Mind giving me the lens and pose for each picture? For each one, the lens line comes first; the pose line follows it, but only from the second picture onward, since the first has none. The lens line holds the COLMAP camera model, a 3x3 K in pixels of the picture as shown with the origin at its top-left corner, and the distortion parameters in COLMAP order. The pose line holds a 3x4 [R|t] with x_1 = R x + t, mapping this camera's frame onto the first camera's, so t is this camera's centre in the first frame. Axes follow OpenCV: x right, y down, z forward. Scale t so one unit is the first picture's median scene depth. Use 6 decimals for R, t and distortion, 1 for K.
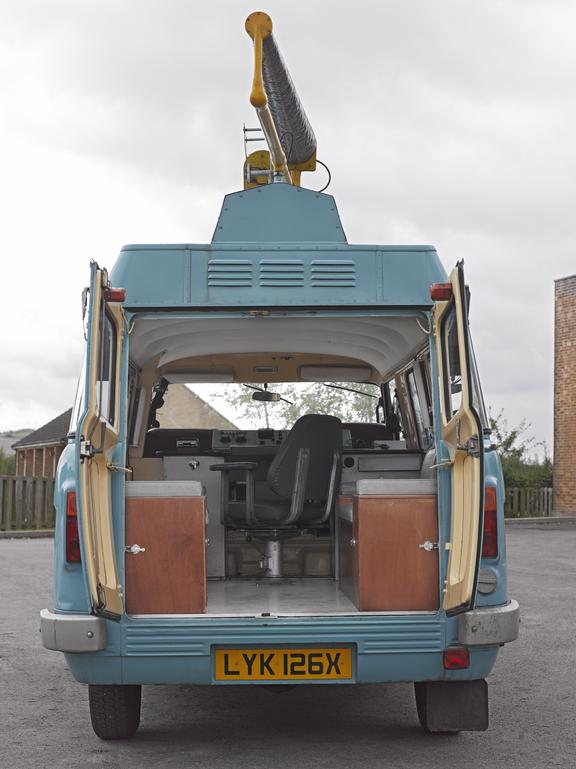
lens RADIAL K [[1434.1, 0, 288.0], [0, 1434.1, 384.5], [0, 0, 1]] dist [-0.037771, -0.061224]
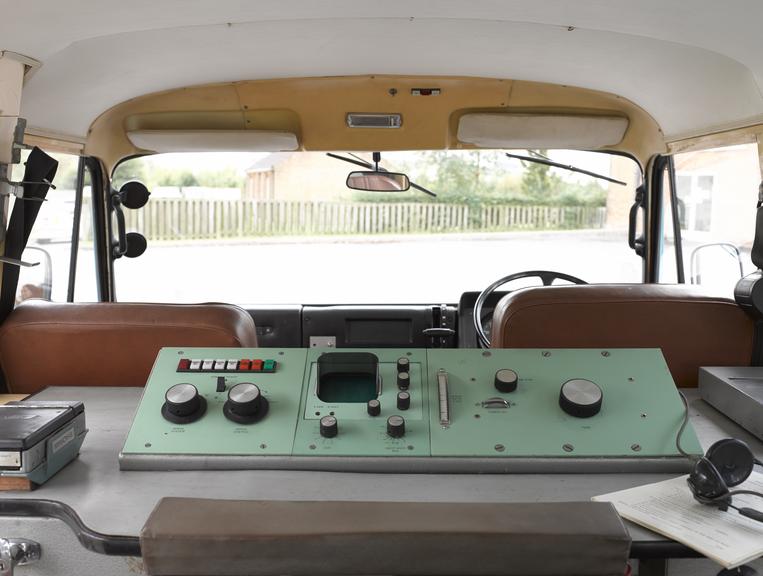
lens RADIAL K [[828.2, 0, 381.5], [0, 828.2, 288.0], [0, 0, 1]] dist [-0.058824, 0.000116]
pose [[0.999086, 0.008870, -0.041825, -0.002850], [-0.000879, 0.982296, 0.187332, -0.007325], [0.042747, -0.187124, 0.981406, 0.747023]]
